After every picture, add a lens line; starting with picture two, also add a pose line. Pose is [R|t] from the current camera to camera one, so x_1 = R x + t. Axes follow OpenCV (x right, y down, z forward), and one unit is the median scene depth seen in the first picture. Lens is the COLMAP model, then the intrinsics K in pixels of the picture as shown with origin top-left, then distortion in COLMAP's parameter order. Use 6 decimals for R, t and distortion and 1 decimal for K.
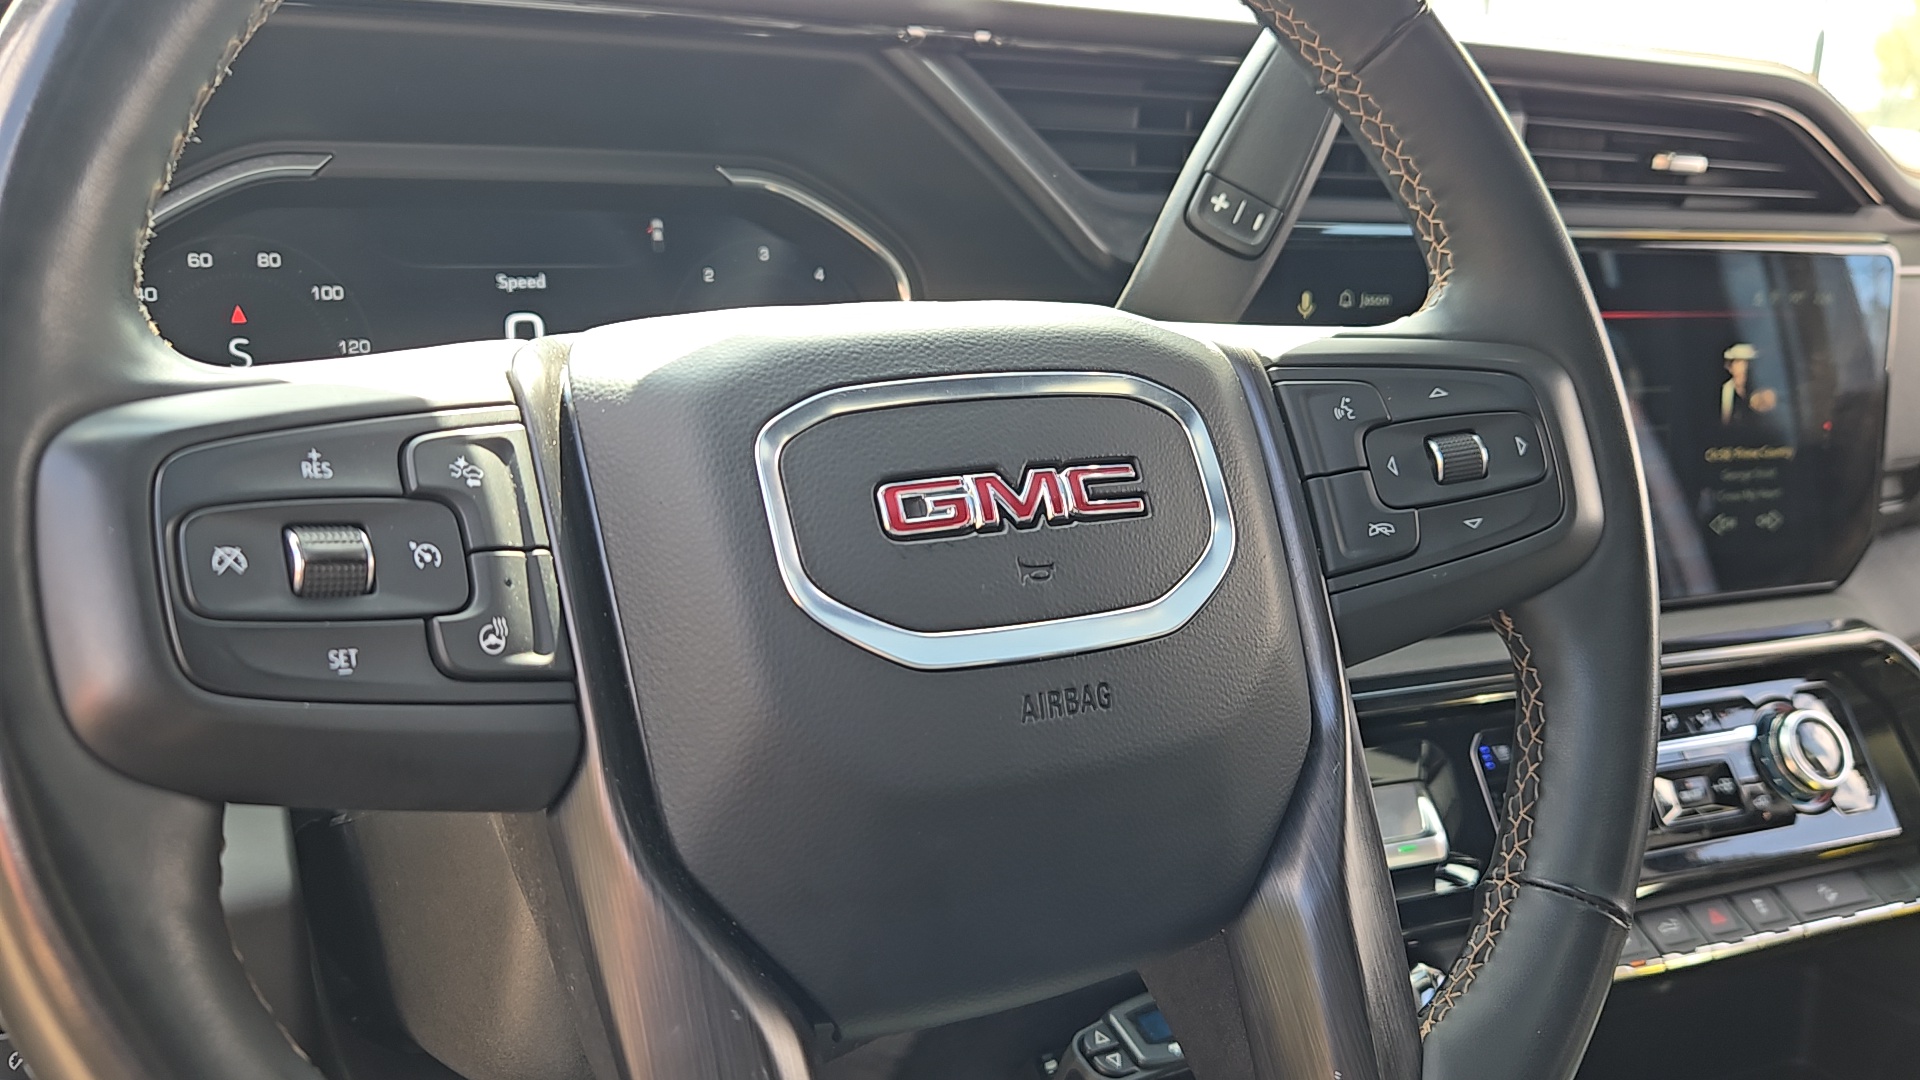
lens RADIAL K [[1614.8, 0, 954.0], [0, 1614.8, 539.8], [0, 0, 1]] dist [0.013912, -0.002446]
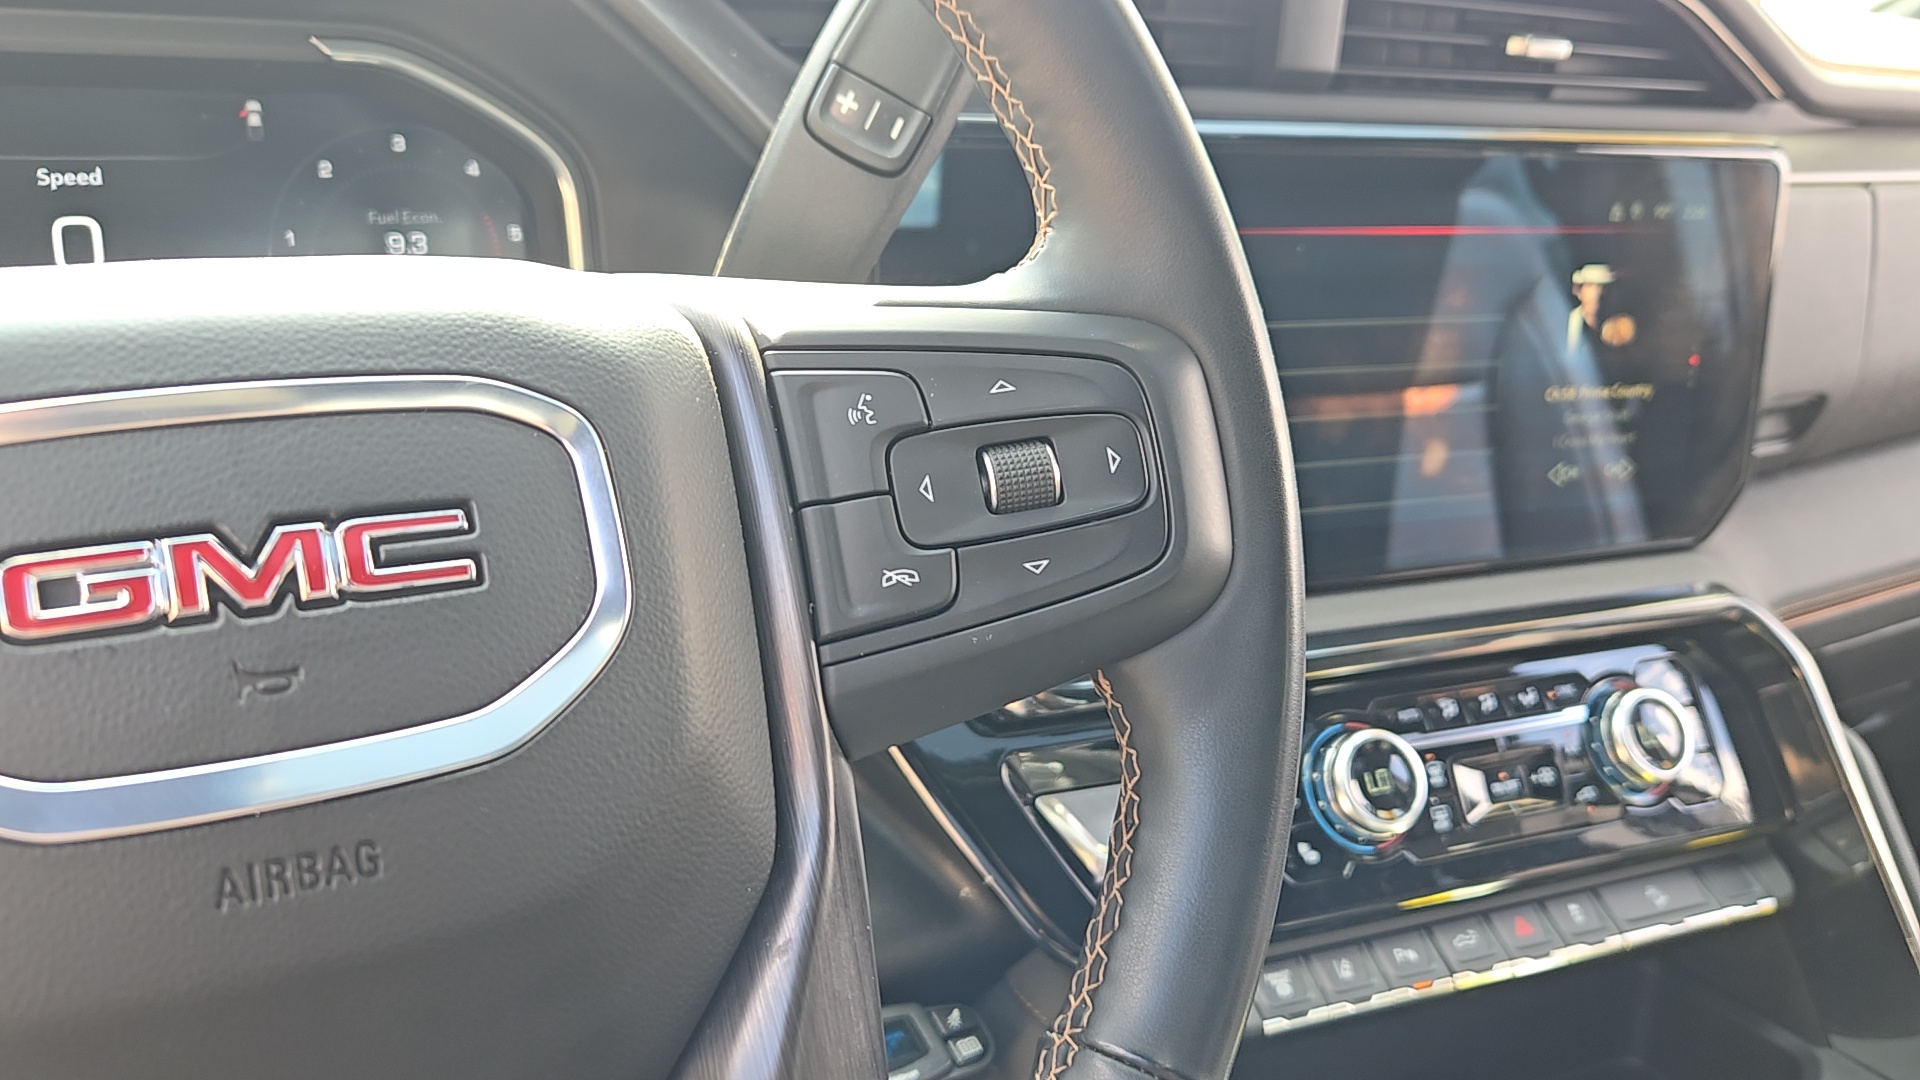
lens RADIAL K [[1637.4, 0, 916.8], [0, 1637.4, 532.8], [0, 0, 1]] dist [0.000692, -0.012763]
pose [[0.999835, 0.018119, -0.001494, 0.329268], [-0.017945, 0.996712, 0.079008, -0.103755], [0.002921, -0.078968, 0.996873, 0.311526]]
